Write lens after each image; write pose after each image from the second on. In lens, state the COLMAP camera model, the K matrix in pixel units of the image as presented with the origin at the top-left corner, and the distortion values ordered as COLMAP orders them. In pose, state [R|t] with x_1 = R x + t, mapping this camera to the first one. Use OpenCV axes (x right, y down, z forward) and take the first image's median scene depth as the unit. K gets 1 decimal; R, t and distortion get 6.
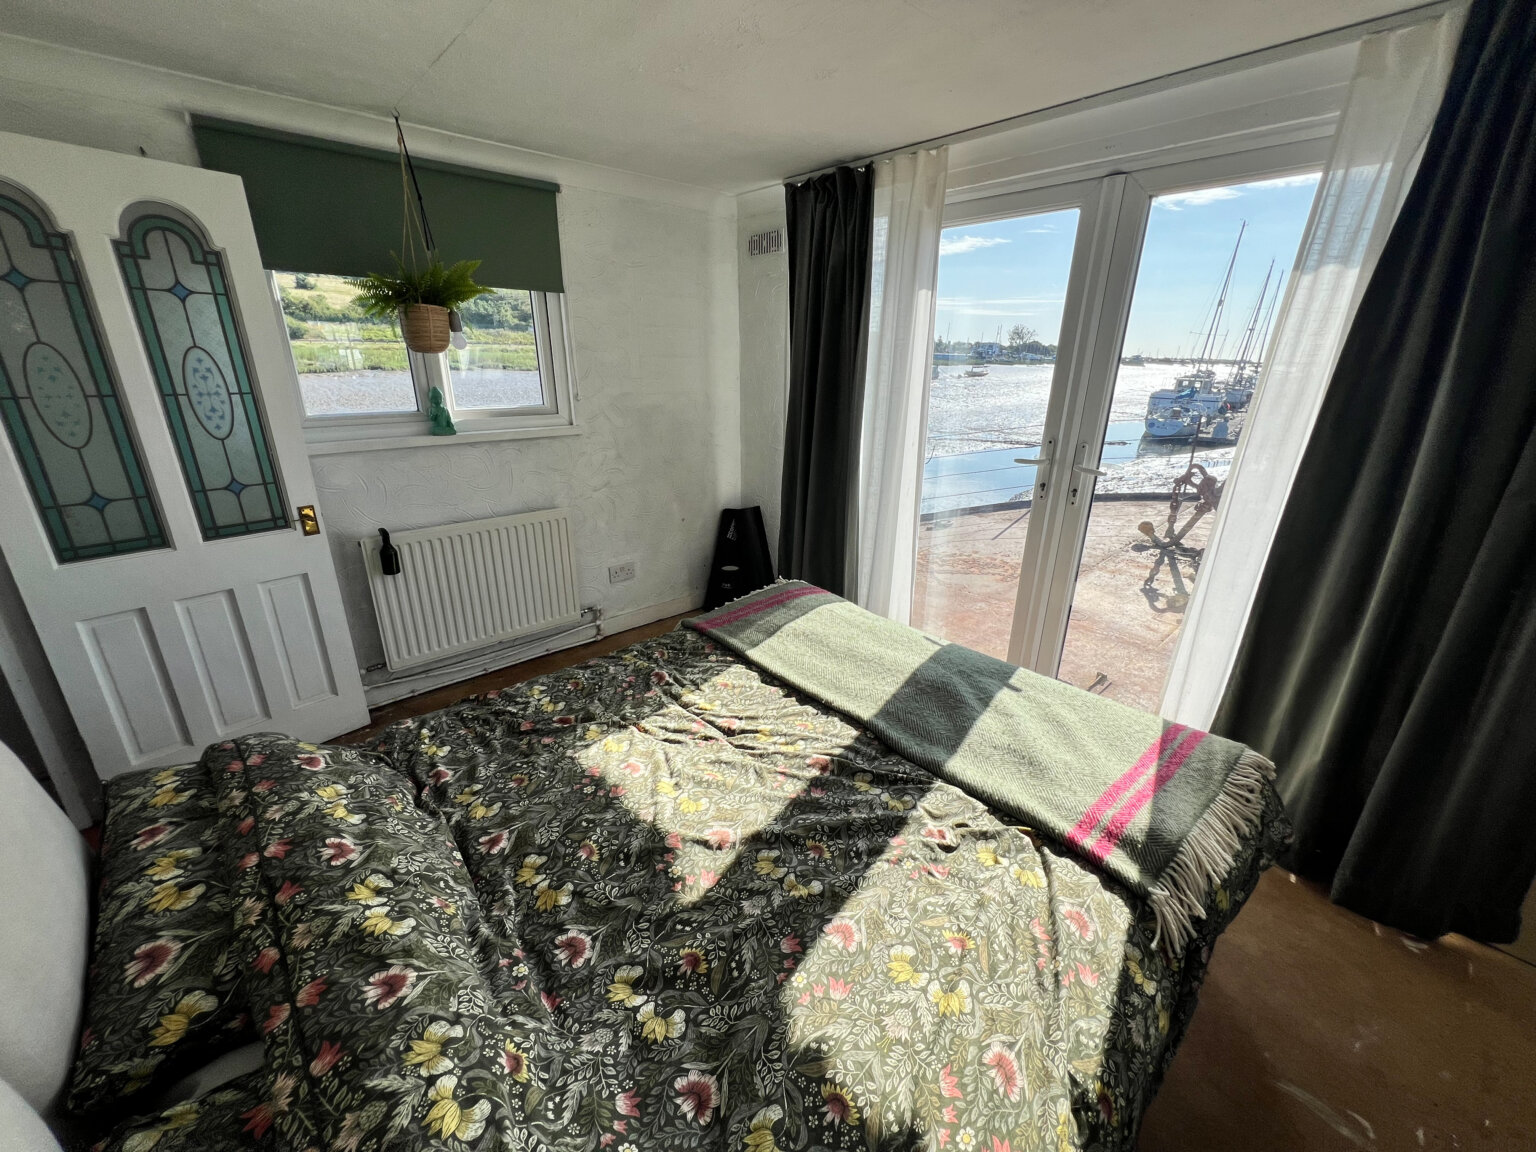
lens RADIAL K [[612.9, 0, 769.3], [0, 612.9, 578.6], [0, 0, 1]] dist [-0.001097, -0.000418]
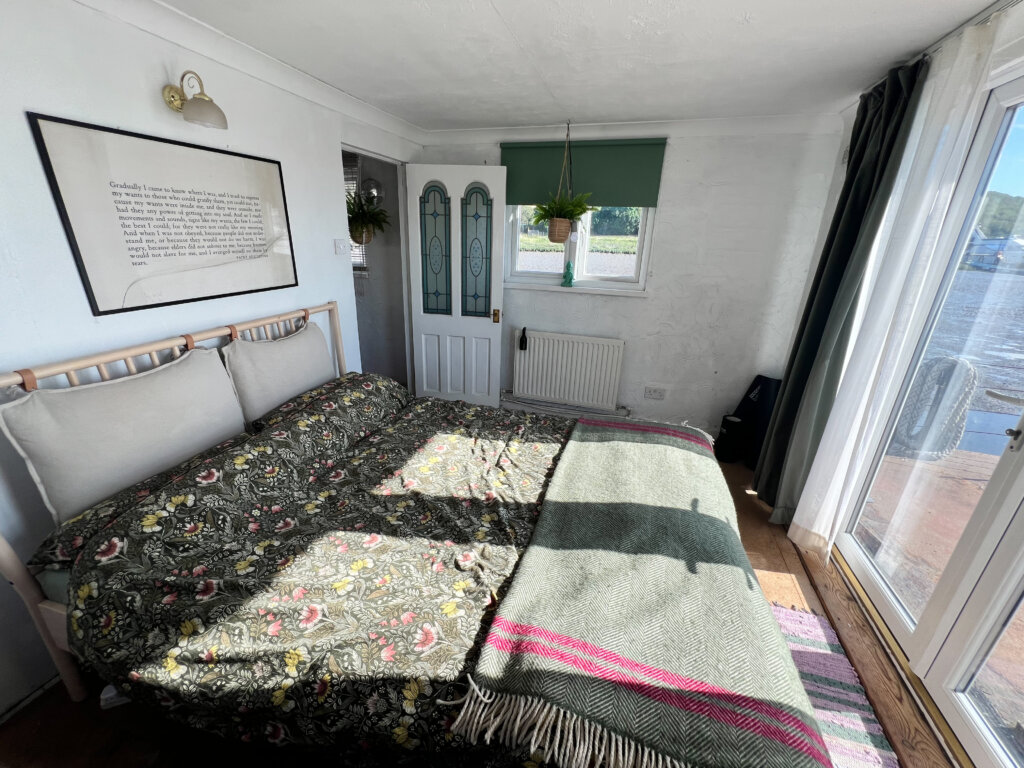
lens RADIAL K [[408.6, 0, 512.8], [0, 408.6, 385.7], [0, 0, 1]] dist [-0.001097, -0.000418]
pose [[0.513093, 0.296904, -0.805347, 0.801139], [-0.317096, 0.937461, 0.143586, -0.129162], [0.797612, 0.181699, 0.575152, 0.340395]]
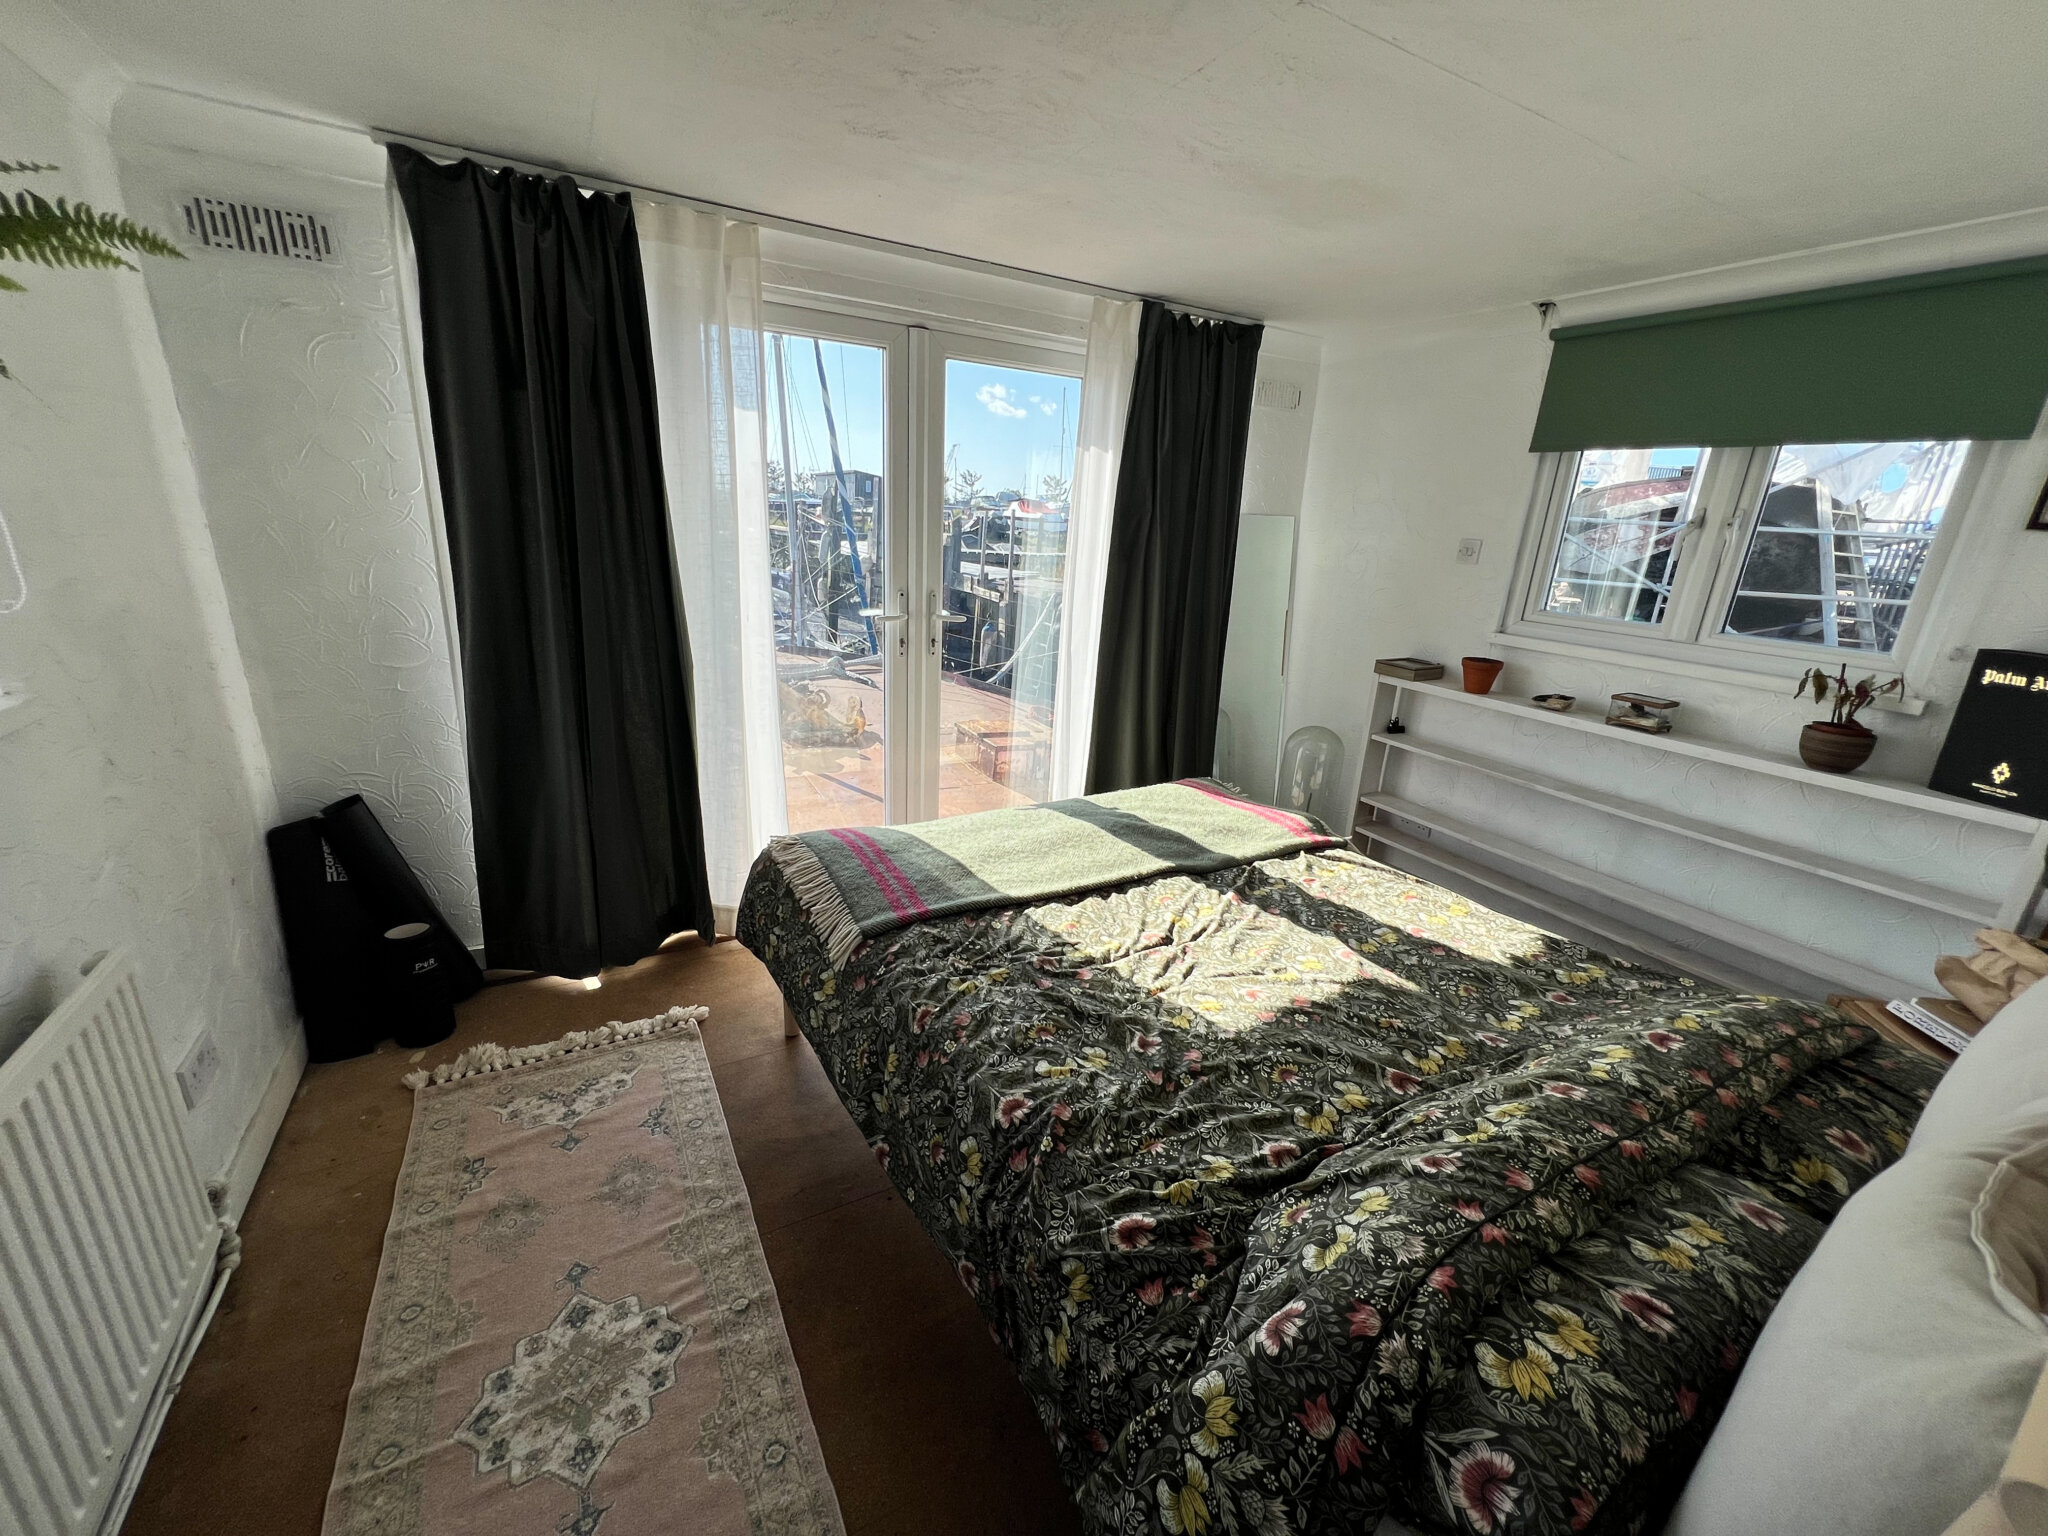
lens RADIAL K [[817.2, 0, 1025.7], [0, 817.2, 771.5], [0, 0, 1]] dist [-0.001097, -0.000418]
pose [[0.224303, -0.295117, 0.928760, -1.135382], [0.288819, 0.930358, 0.225872, -0.303492], [-0.930737, 0.217580, 0.293917, 0.785283]]
